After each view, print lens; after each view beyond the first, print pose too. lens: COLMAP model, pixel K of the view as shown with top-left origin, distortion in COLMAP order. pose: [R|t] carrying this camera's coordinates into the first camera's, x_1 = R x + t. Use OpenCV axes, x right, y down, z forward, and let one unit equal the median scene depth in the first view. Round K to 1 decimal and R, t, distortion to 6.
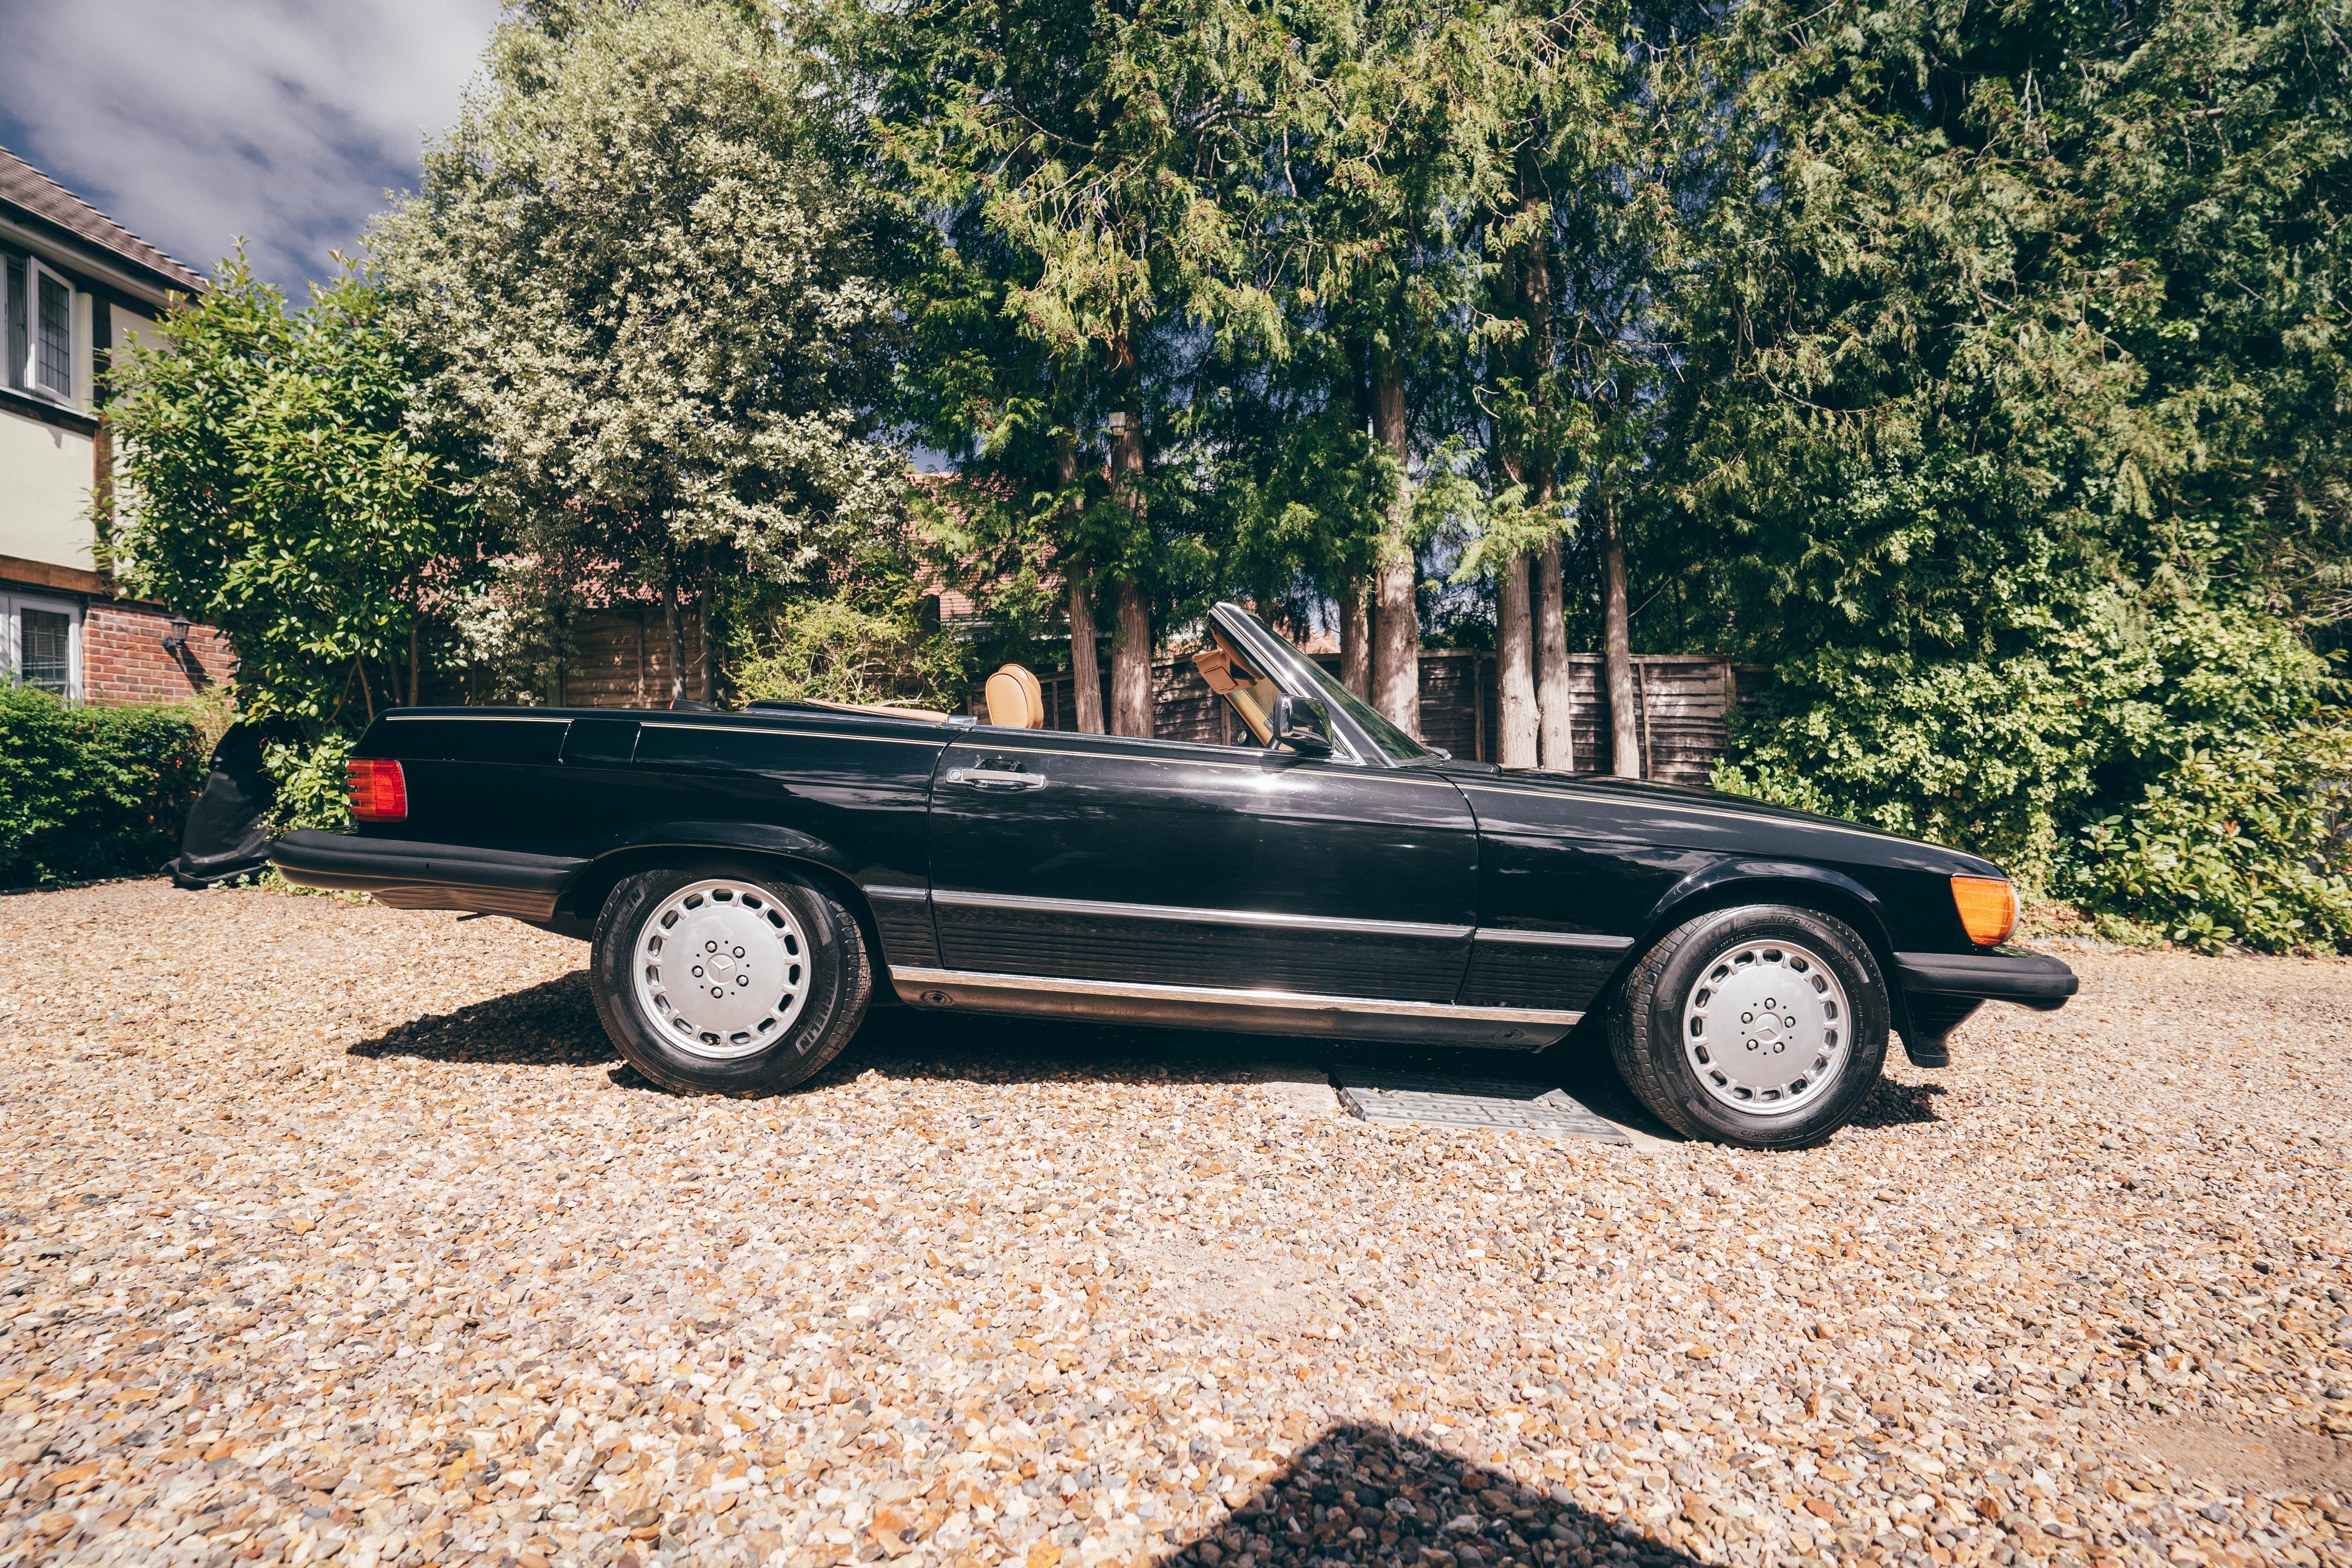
lens RADIAL K [[1149.1, 0, 1188.0], [0, 1149.1, 762.7], [0, 0, 1]] dist [-0.030087, 0.002135]
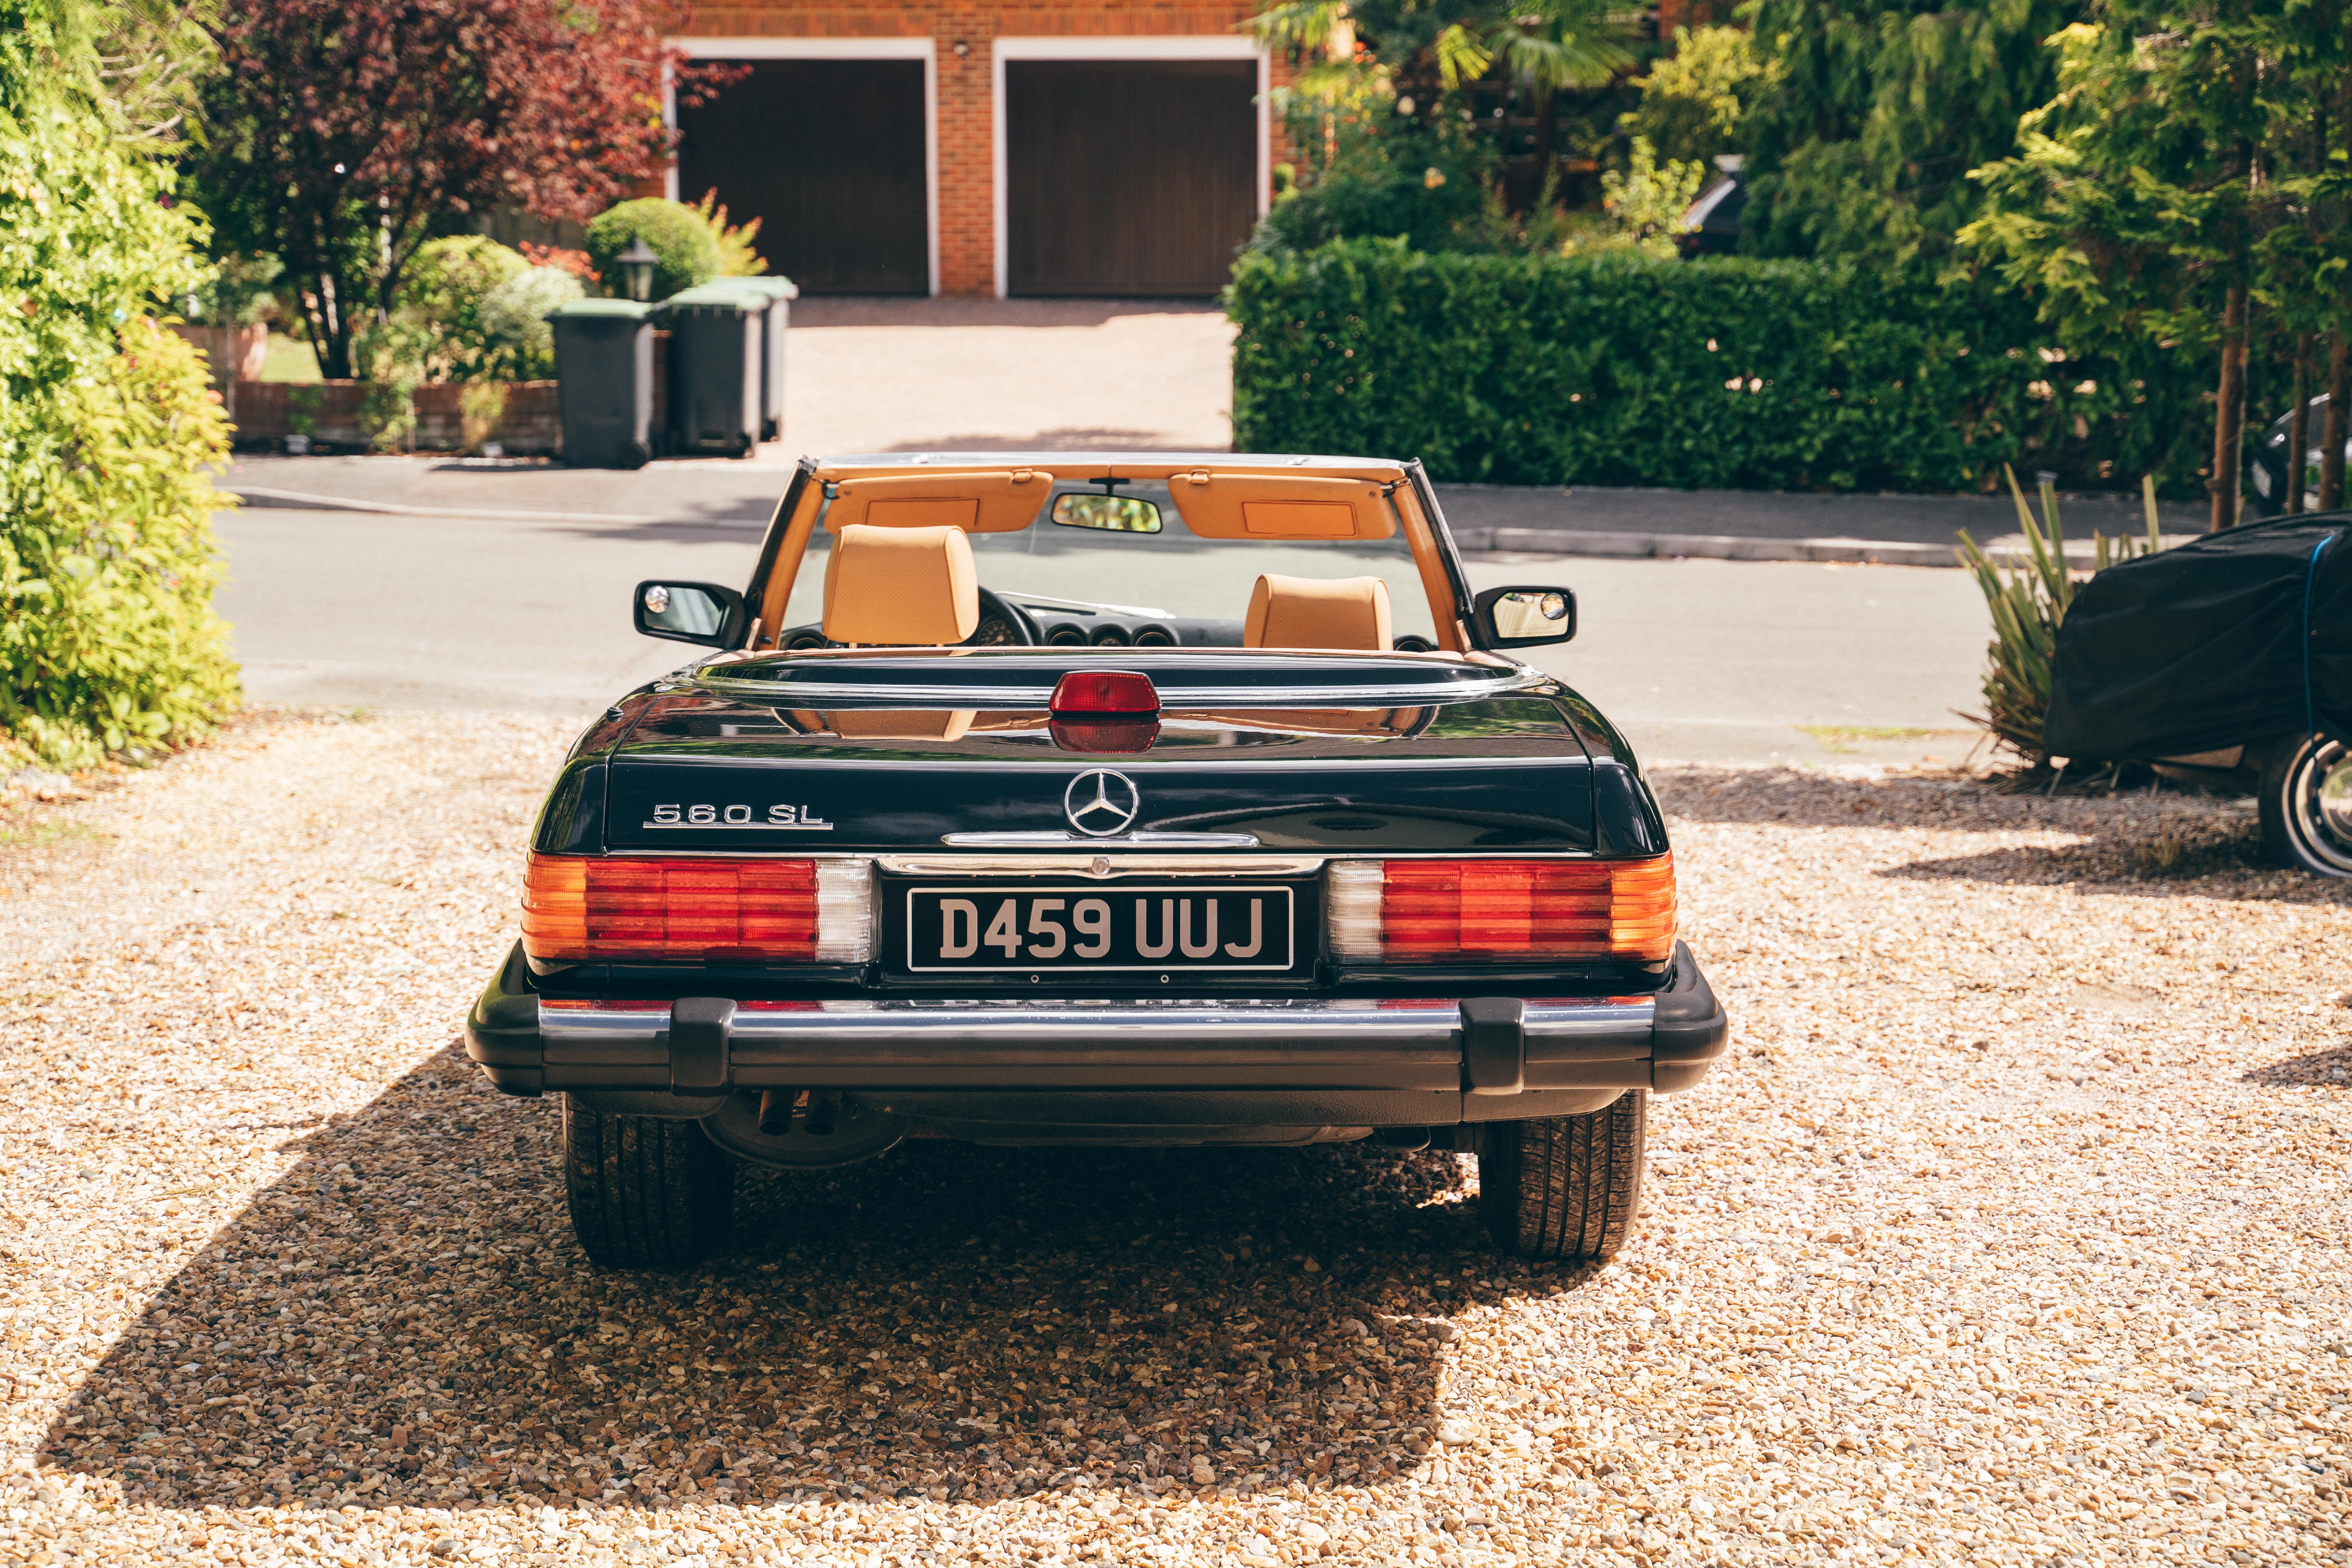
lens RADIAL K [[4002.1, 0, 1195.3], [0, 4002.1, 805.2], [0, 0, 1]] dist [0.211252, 0.000000]
pose [[0.022570, -0.156849, 0.987365, -1.029633], [-0.015947, 0.987434, 0.157224, -0.129524], [-0.999618, -0.019294, 0.019785, 0.441447]]
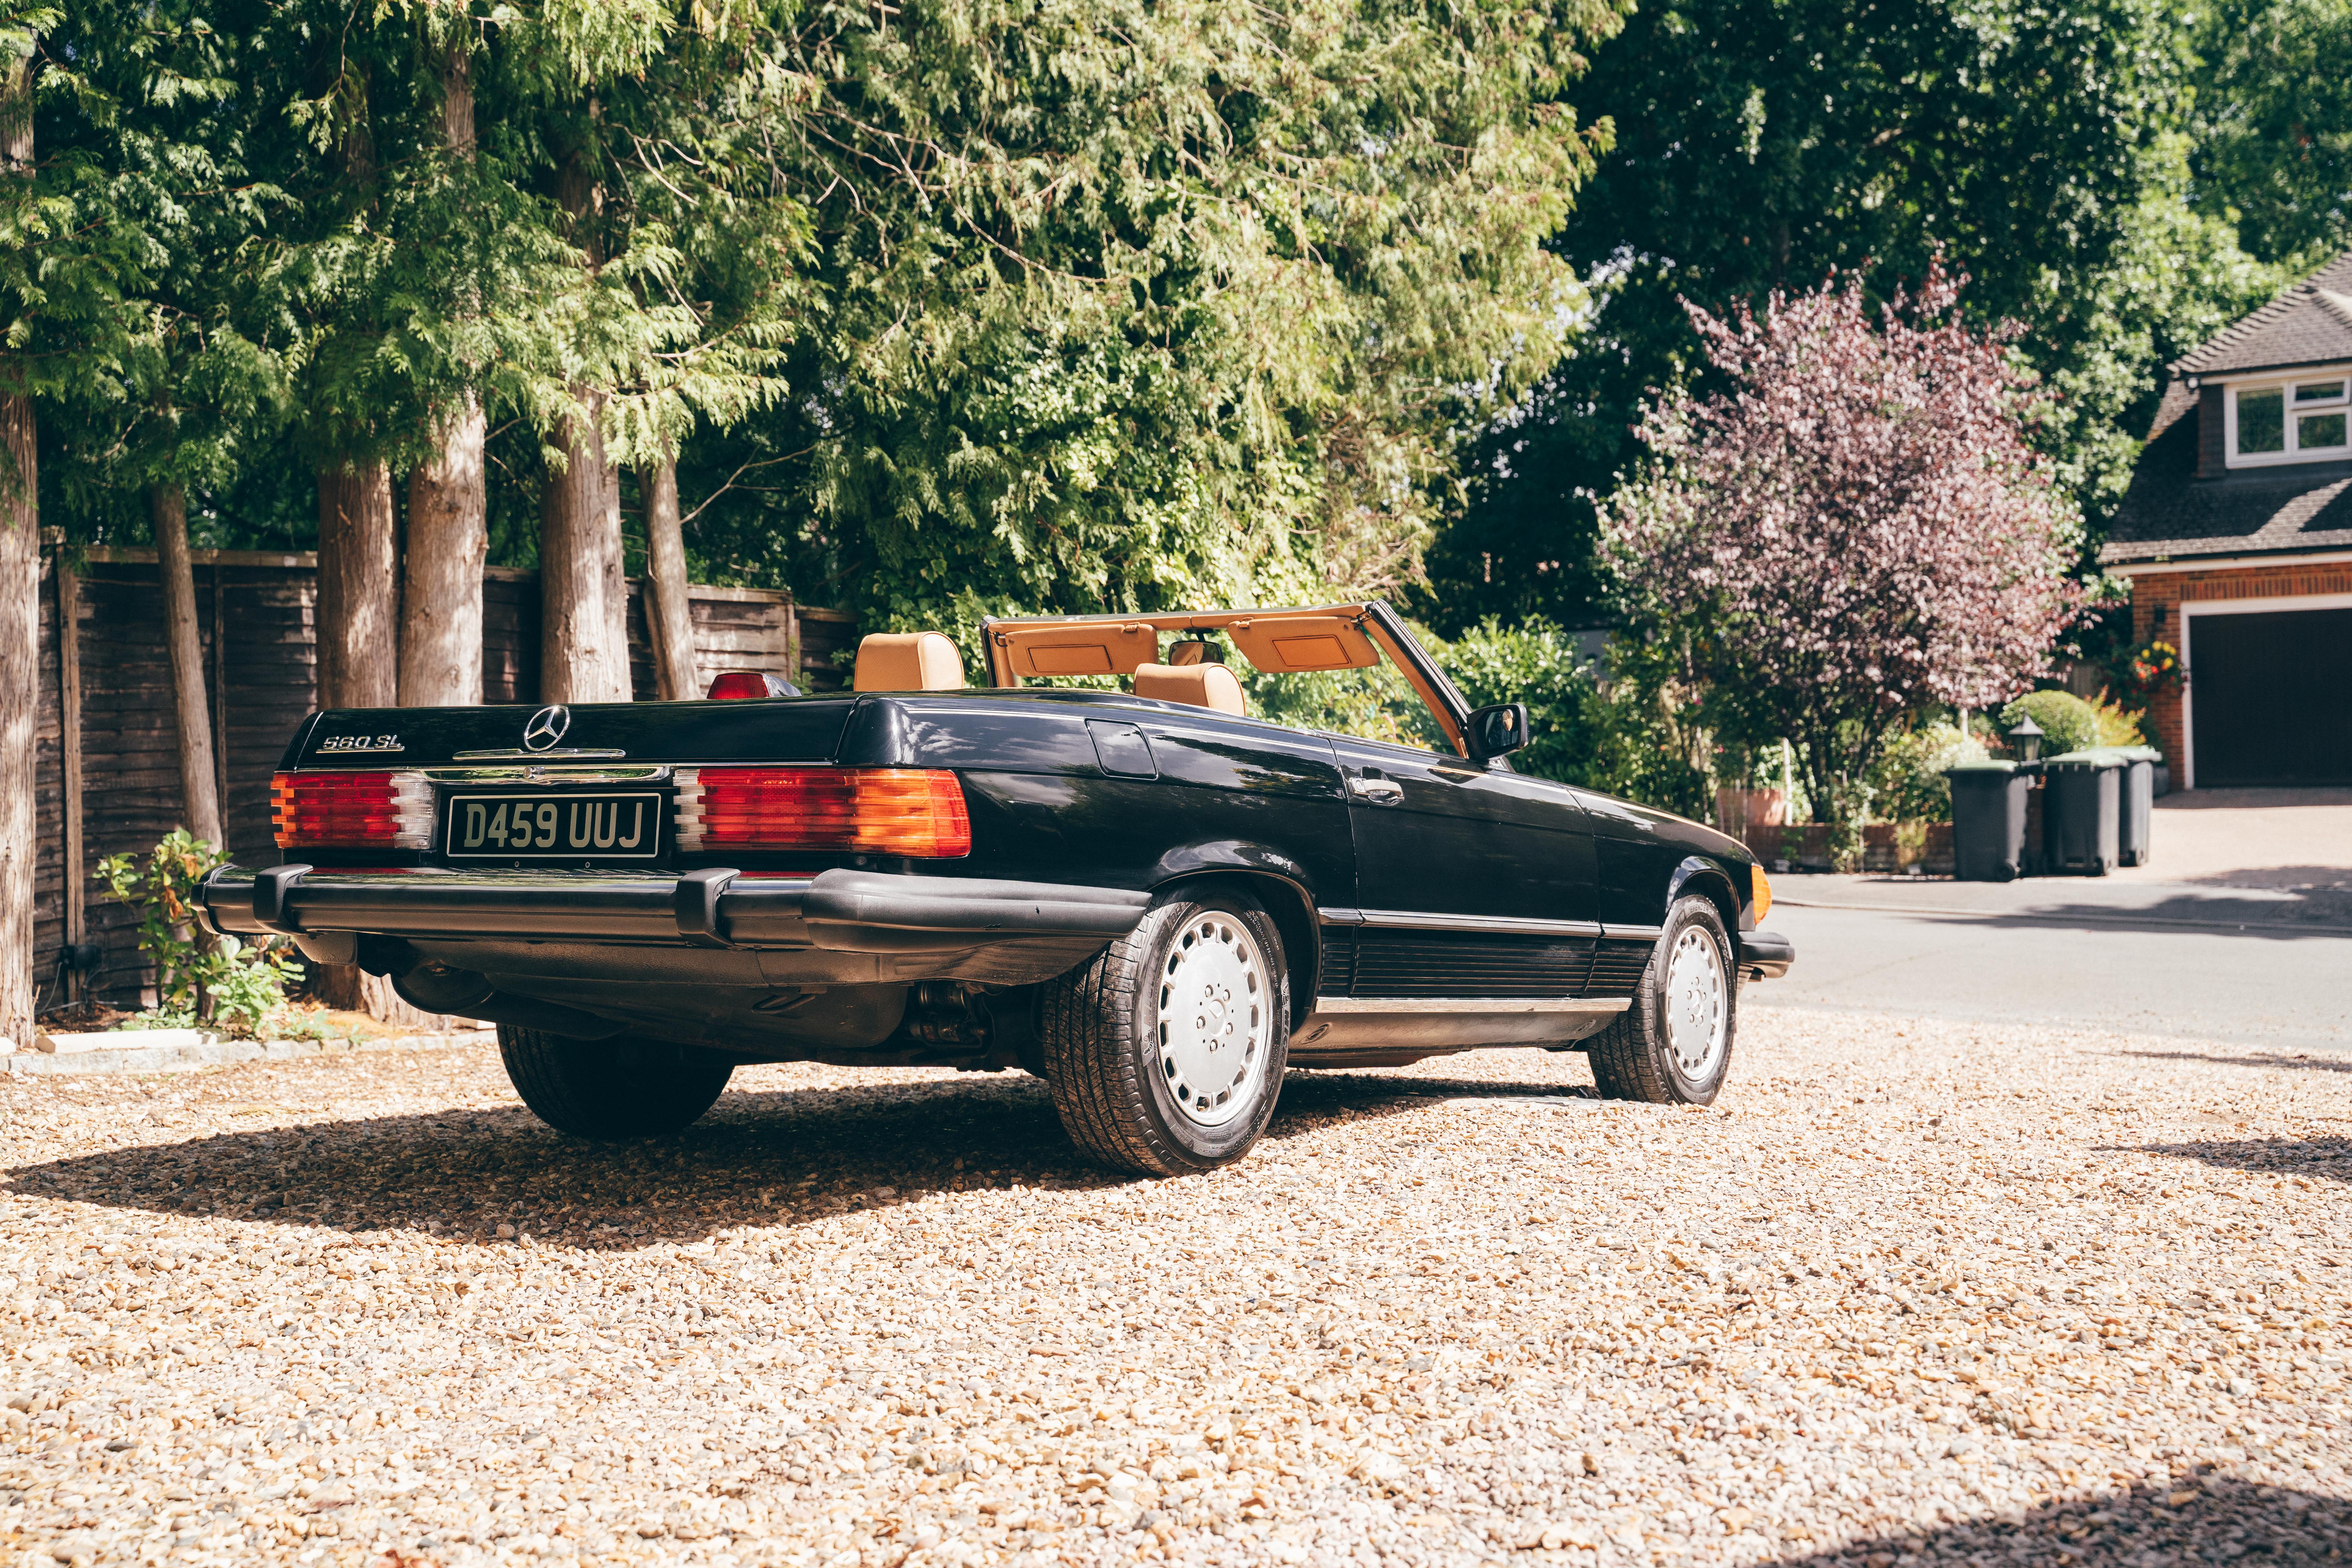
lens RADIAL K [[2768.3, 0, 1188.6], [0, 2768.3, 775.8], [0, 0, 1]] dist [0.023739, 0.000000]
pose [[0.563353, -0.005262, 0.826200, -0.768711], [-0.000986, 0.999975, 0.007041, -0.004336], [-0.826216, -0.004781, 0.563333, -0.050011]]
